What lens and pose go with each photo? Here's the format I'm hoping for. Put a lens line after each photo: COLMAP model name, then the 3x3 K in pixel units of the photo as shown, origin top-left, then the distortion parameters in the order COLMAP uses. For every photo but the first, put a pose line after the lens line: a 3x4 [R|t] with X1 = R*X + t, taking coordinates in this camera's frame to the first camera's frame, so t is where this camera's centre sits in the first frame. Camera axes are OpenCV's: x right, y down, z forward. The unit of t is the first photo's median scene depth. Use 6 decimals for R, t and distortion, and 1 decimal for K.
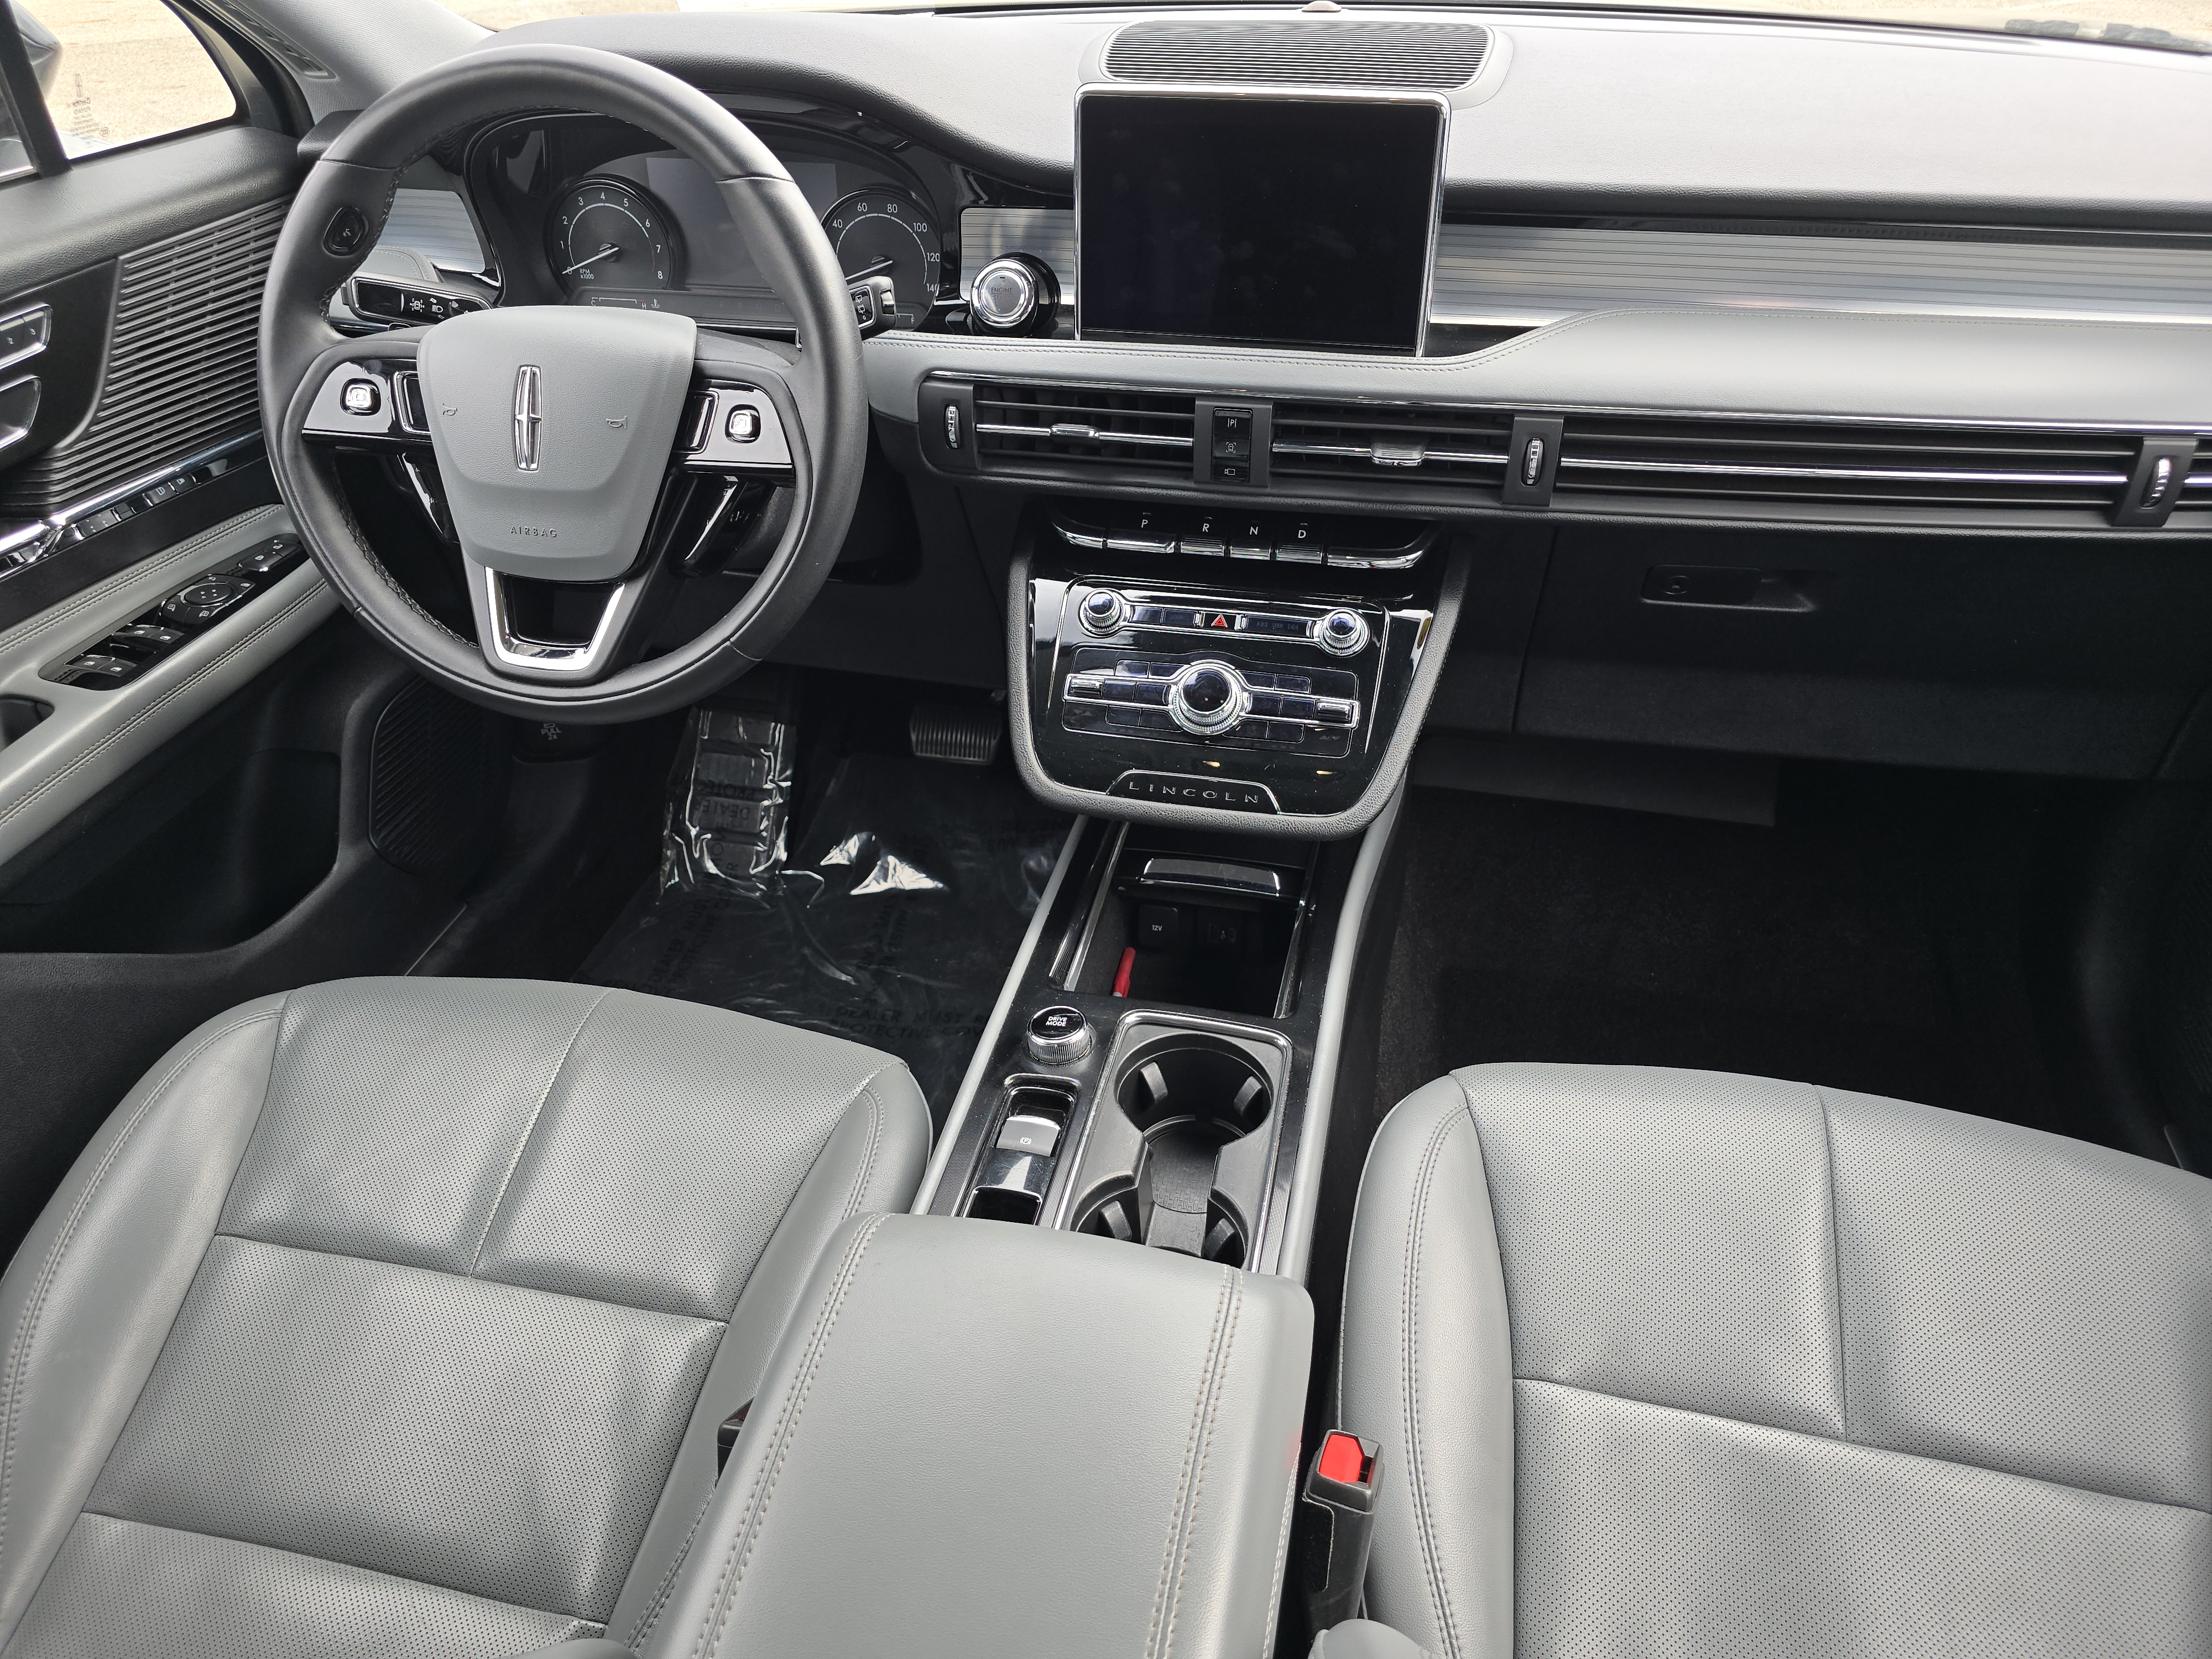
lens RADIAL K [[1421.9, 0, 1110.8], [0, 1421.9, 803.1], [0, 0, 1]] dist [0.082228, -0.102978]
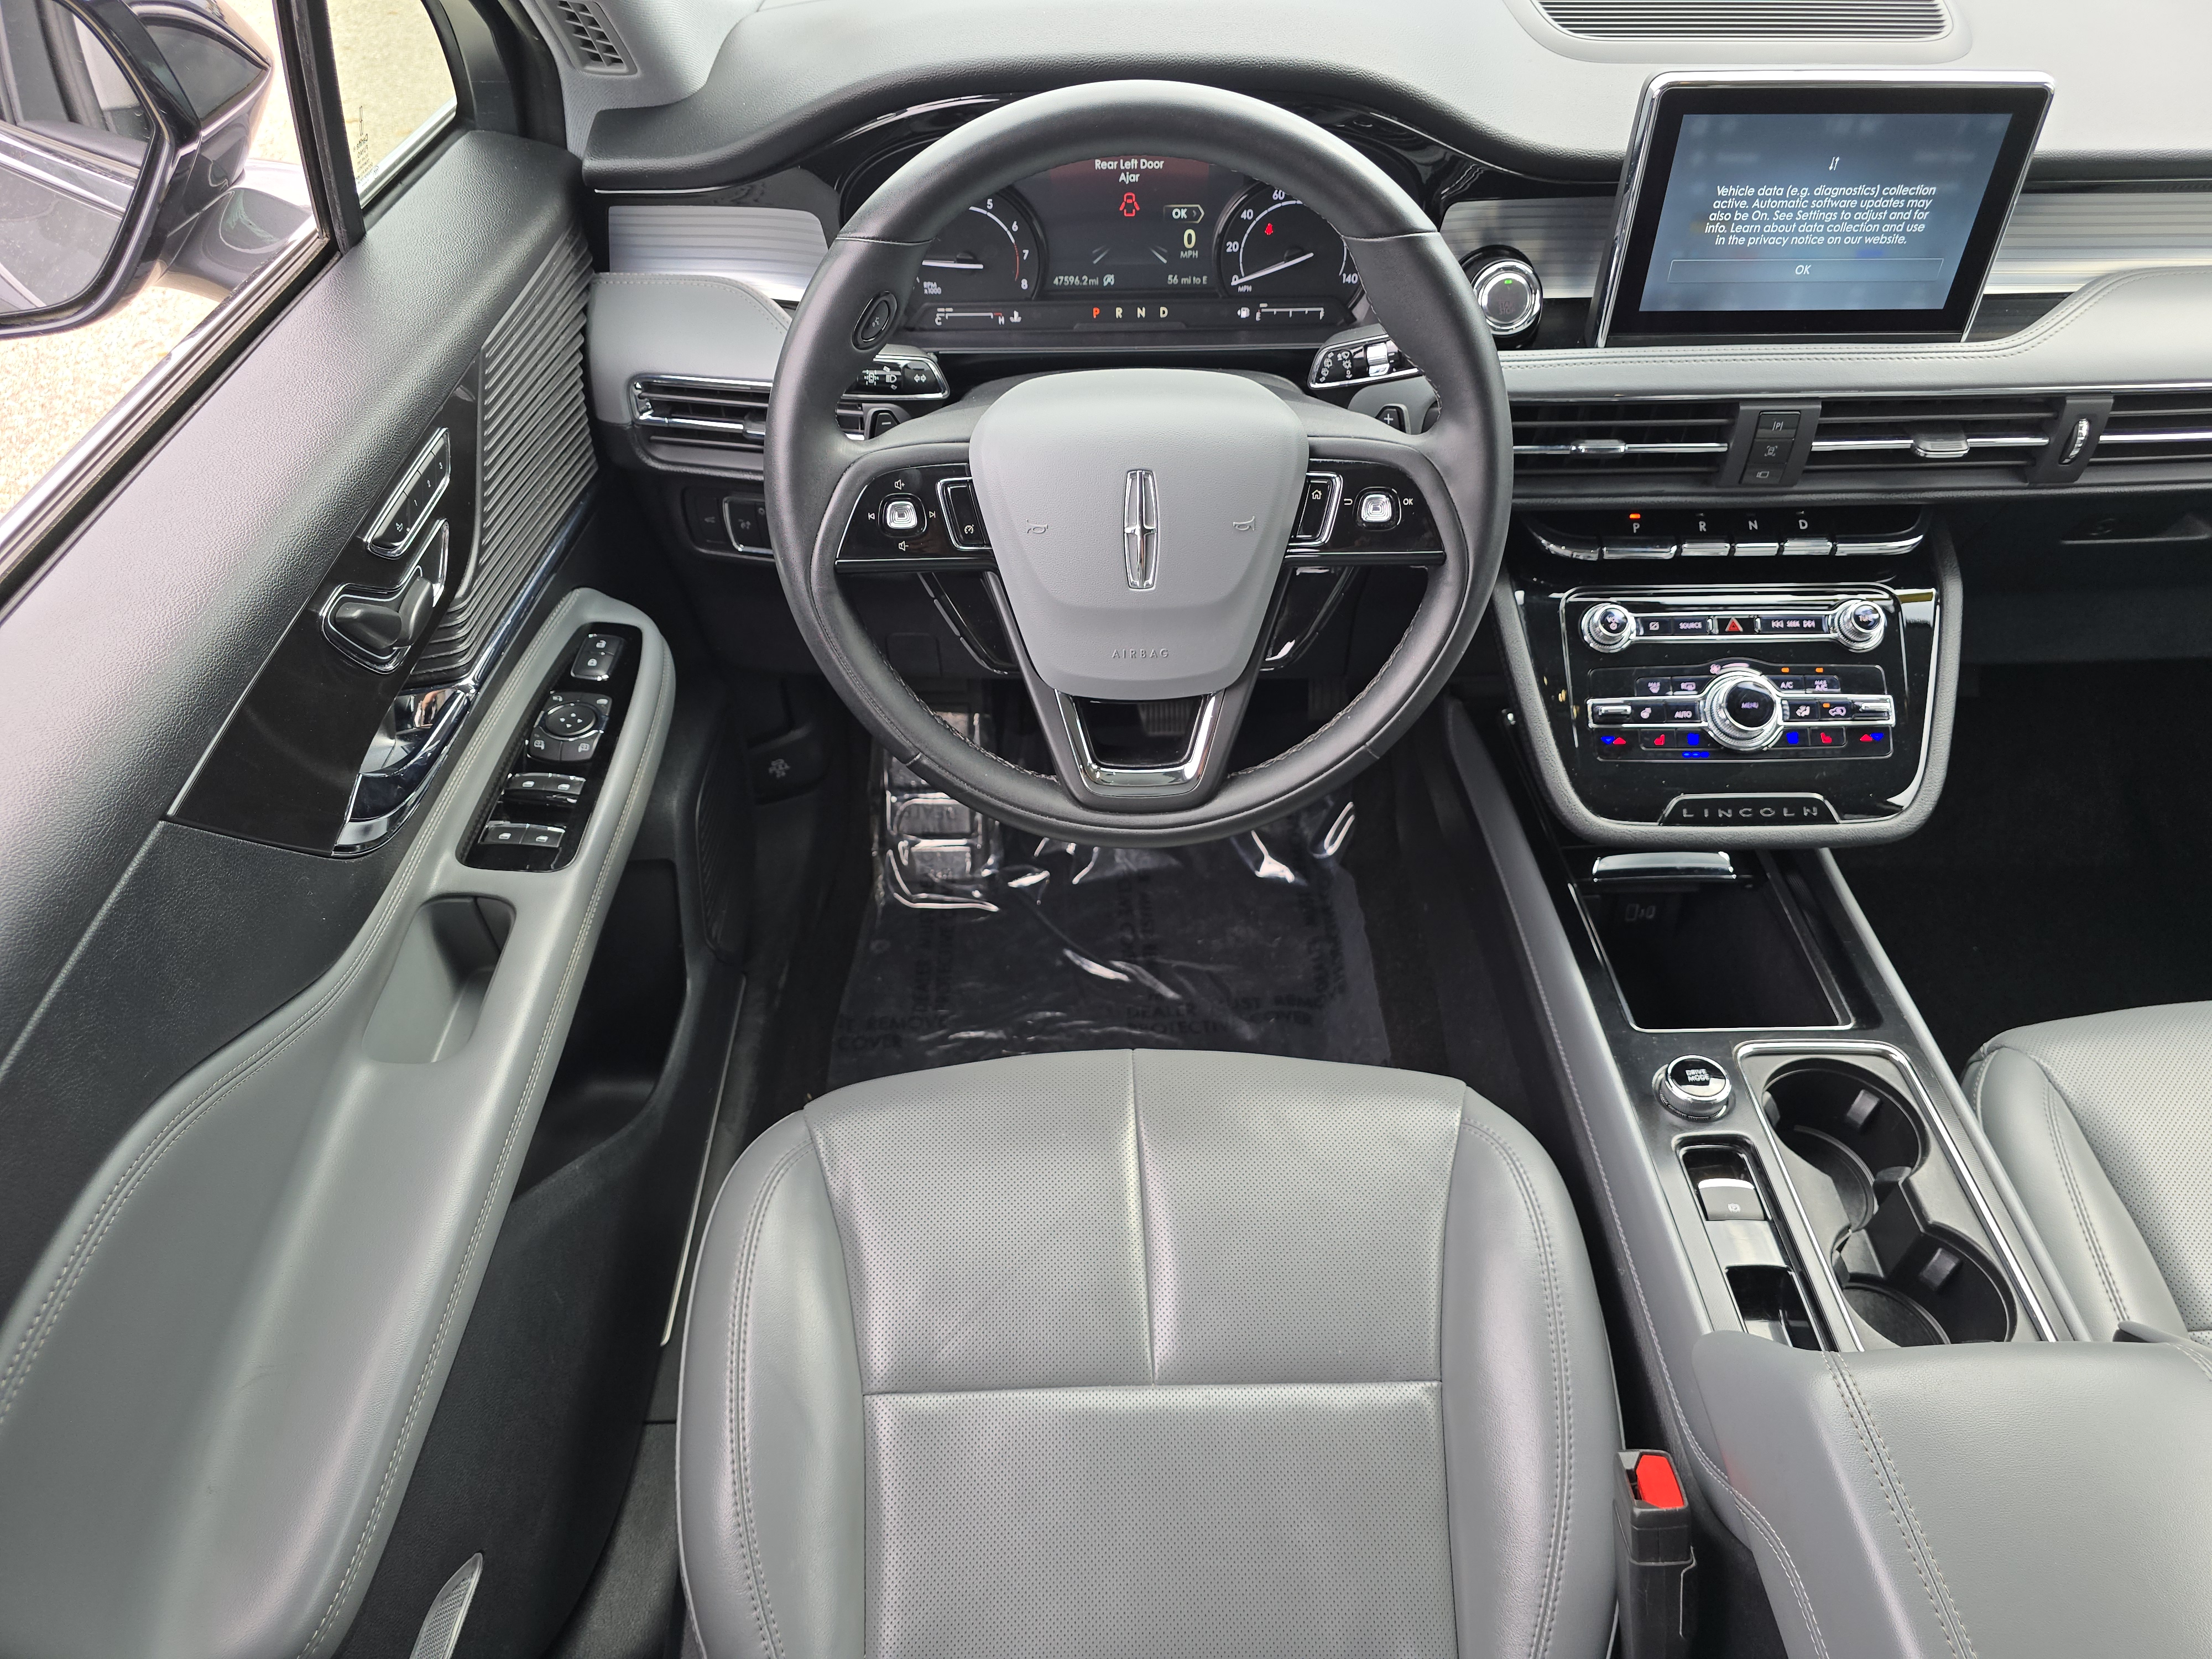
lens RADIAL K [[1451.7, 0, 1106.0], [0, 1451.7, 829.5], [0, 0, 1]] dist [0.003478, 0.001163]
pose [[0.975098, -0.148794, 0.164450, -0.536934], [0.122140, 0.979237, 0.161789, -0.210135], [-0.185109, -0.137675, 0.973026, 0.106285]]
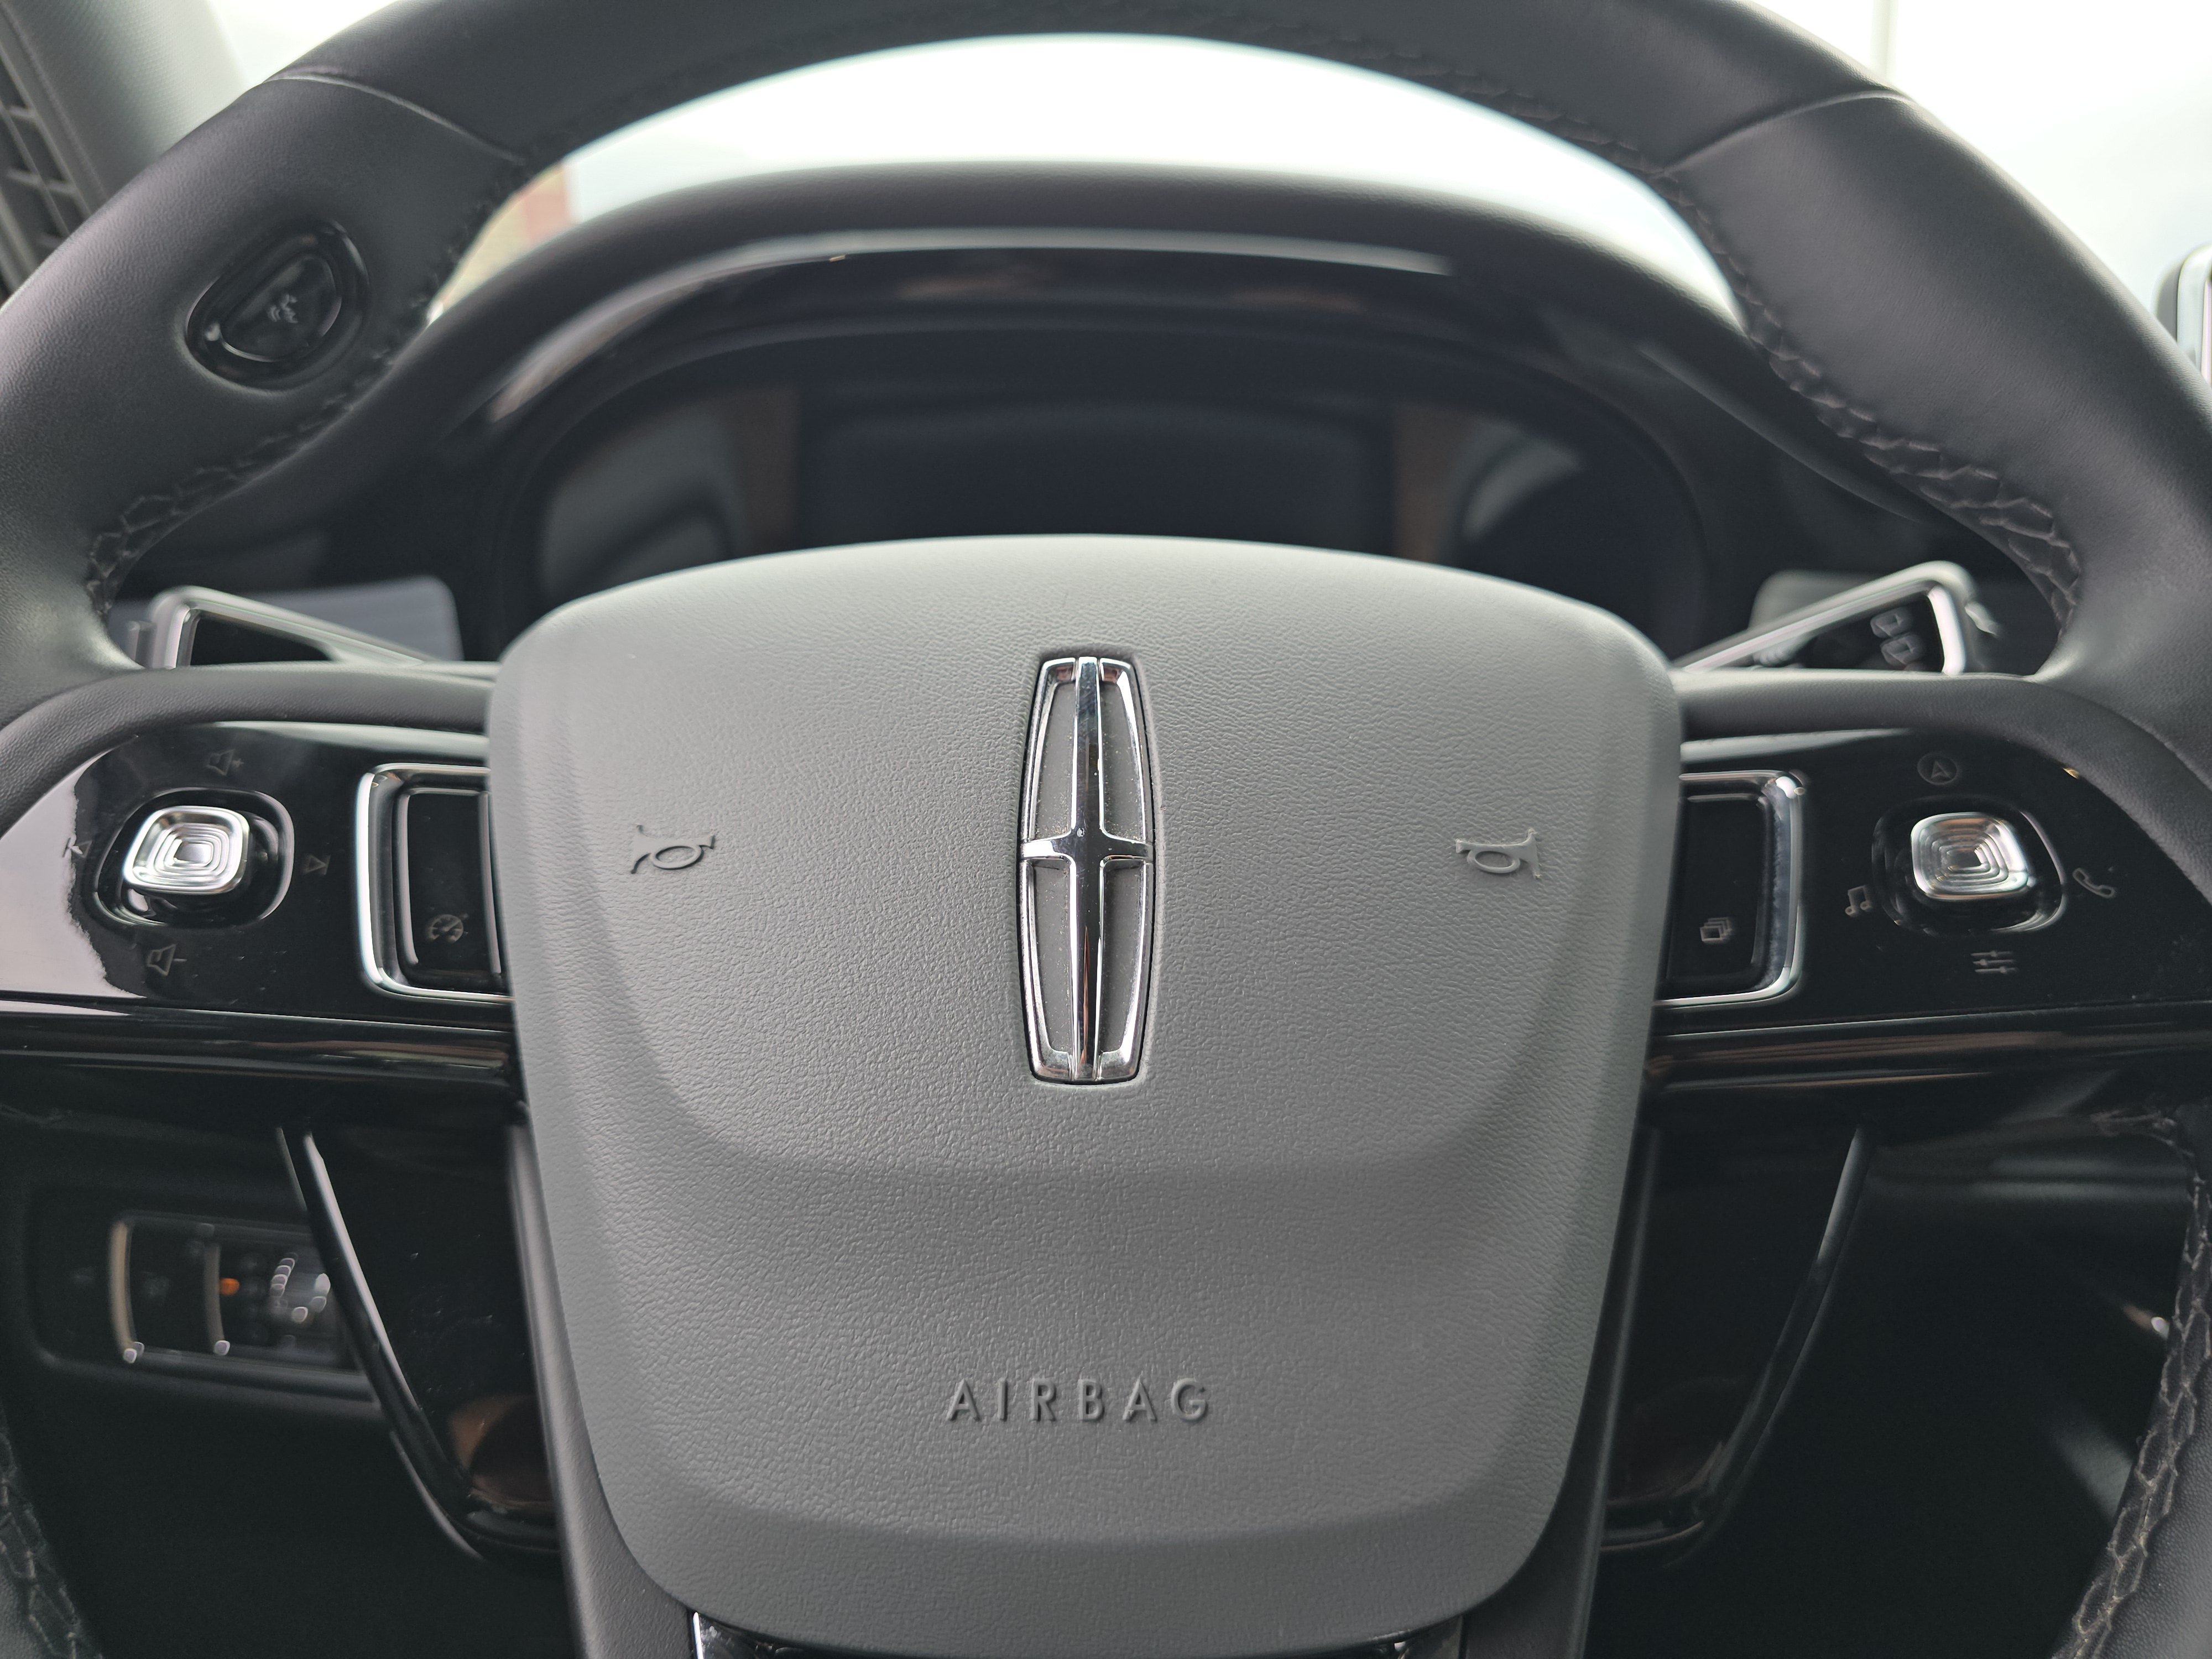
lens RADIAL K [[1451.7, 0, 1106.0], [0, 1451.7, 829.5], [0, 0, 1]] dist [0.003478, 0.001163]
pose [[0.972195, 0.008092, 0.234033, -0.406697], [0.117601, 0.847366, -0.517824, -0.140291], [-0.202501, 0.530948, 0.822853, 0.734293]]
